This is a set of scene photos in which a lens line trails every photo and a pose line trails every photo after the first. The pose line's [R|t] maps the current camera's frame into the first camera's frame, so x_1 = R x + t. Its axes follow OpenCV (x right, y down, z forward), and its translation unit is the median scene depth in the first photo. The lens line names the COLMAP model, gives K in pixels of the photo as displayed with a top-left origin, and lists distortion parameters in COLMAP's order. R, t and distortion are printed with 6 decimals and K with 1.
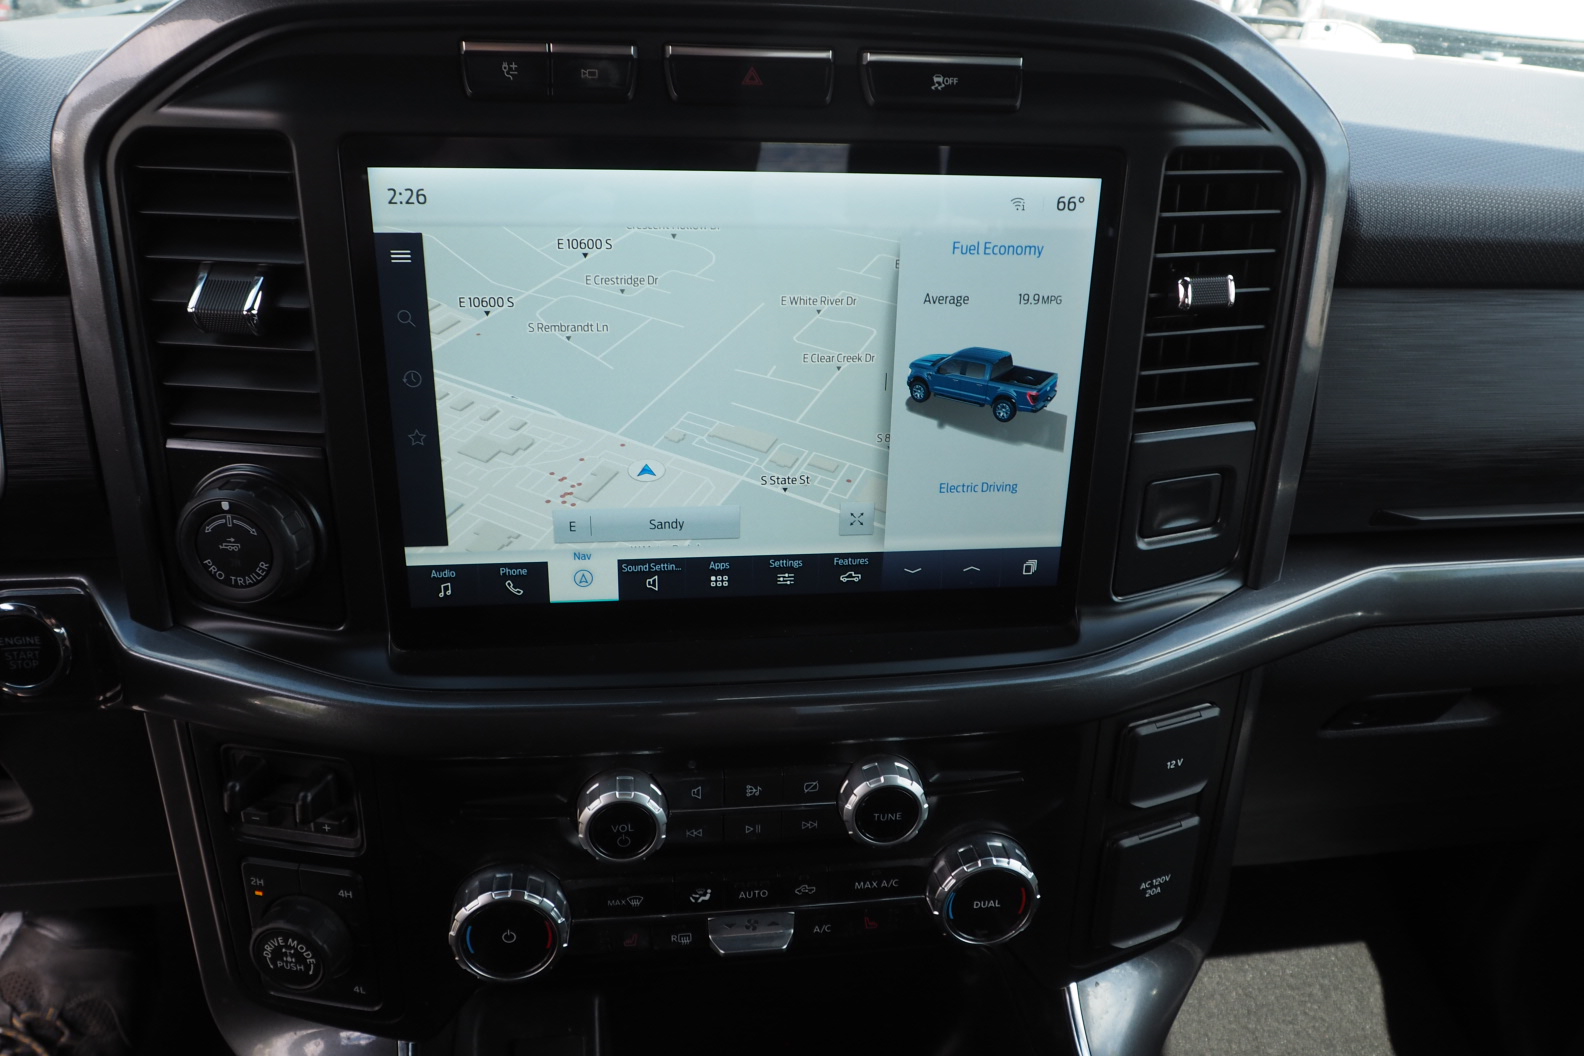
lens RADIAL K [[1114.3, 0, 784.9], [0, 1114.3, 512.9], [0, 0, 1]] dist [-0.045626, 0.007519]
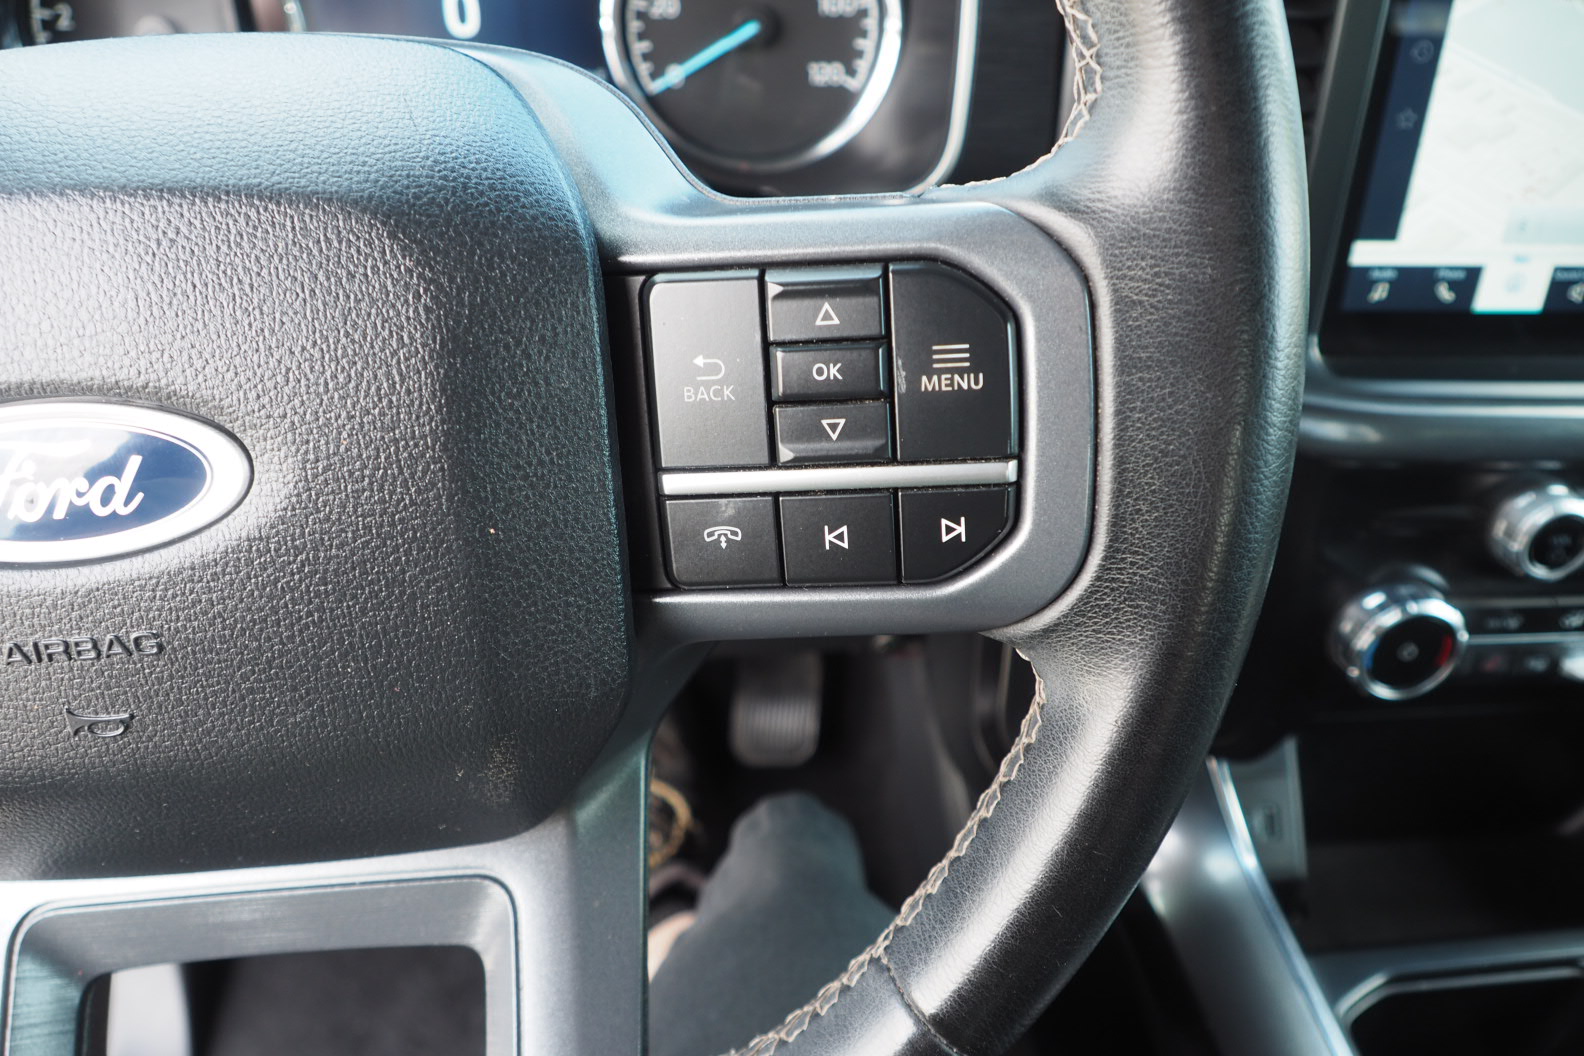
lens RADIAL K [[1114.3, 0, 786.3], [0, 1114.3, 525.5], [0, 0, 1]] dist [-0.045626, 0.007519]
pose [[0.996405, 0.025091, -0.080919, -0.712647], [-0.012206, 0.987688, 0.155957, 0.123272], [0.083835, -0.154408, 0.984444, -0.002503]]
